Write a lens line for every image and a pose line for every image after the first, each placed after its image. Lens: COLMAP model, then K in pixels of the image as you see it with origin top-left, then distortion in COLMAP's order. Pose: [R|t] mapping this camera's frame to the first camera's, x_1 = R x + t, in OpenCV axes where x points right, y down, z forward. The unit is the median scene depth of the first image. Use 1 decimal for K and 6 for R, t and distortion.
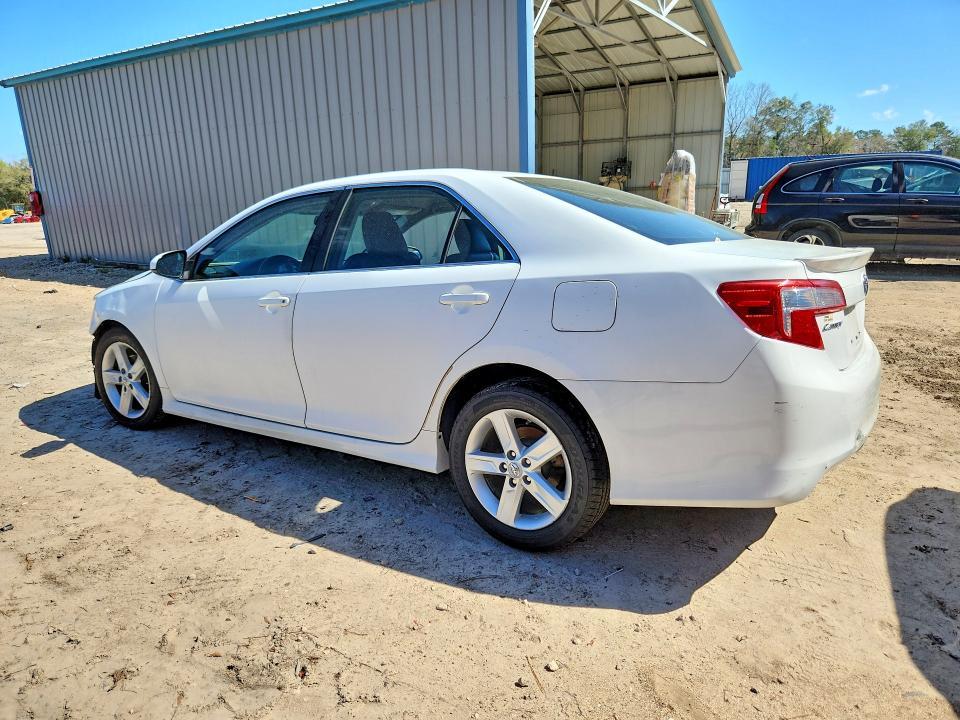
lens RADIAL K [[650.2, 0, 480.0], [0, 650.2, 360.0], [0, 0, 1]] dist [0.069342, -0.049884]
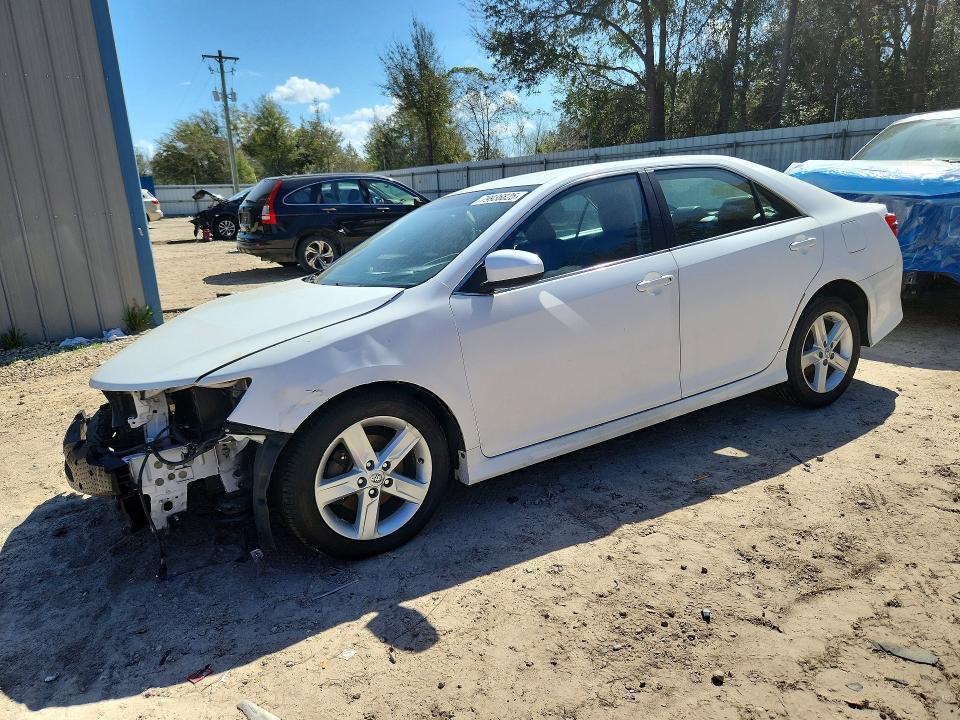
lens RADIAL K [[650.2, 0, 480.0], [0, 650.2, 360.0], [0, 0, 1]] dist [0.069342, -0.049884]
pose [[0.423410, -0.233084, 0.875441, -1.226314], [0.236958, 0.961188, 0.141309, -0.171437], [-0.874400, 0.147611, 0.462207, 0.741180]]
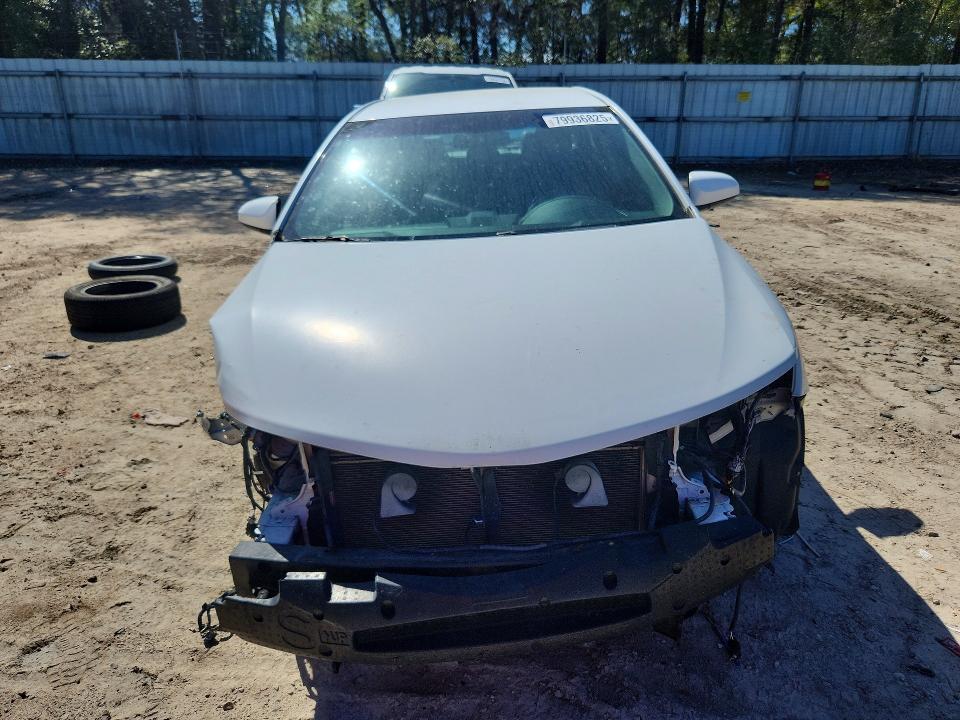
lens RADIAL K [[679.3, 0, 480.0], [0, 679.3, 360.0], [0, 0, 1]] dist [0.075104, -0.055070]
pose [[-0.570206, -0.258692, 0.779708, -1.031036], [0.196068, 0.878840, 0.434968, -0.384723], [-0.797761, 0.400897, -0.450398, 1.735170]]
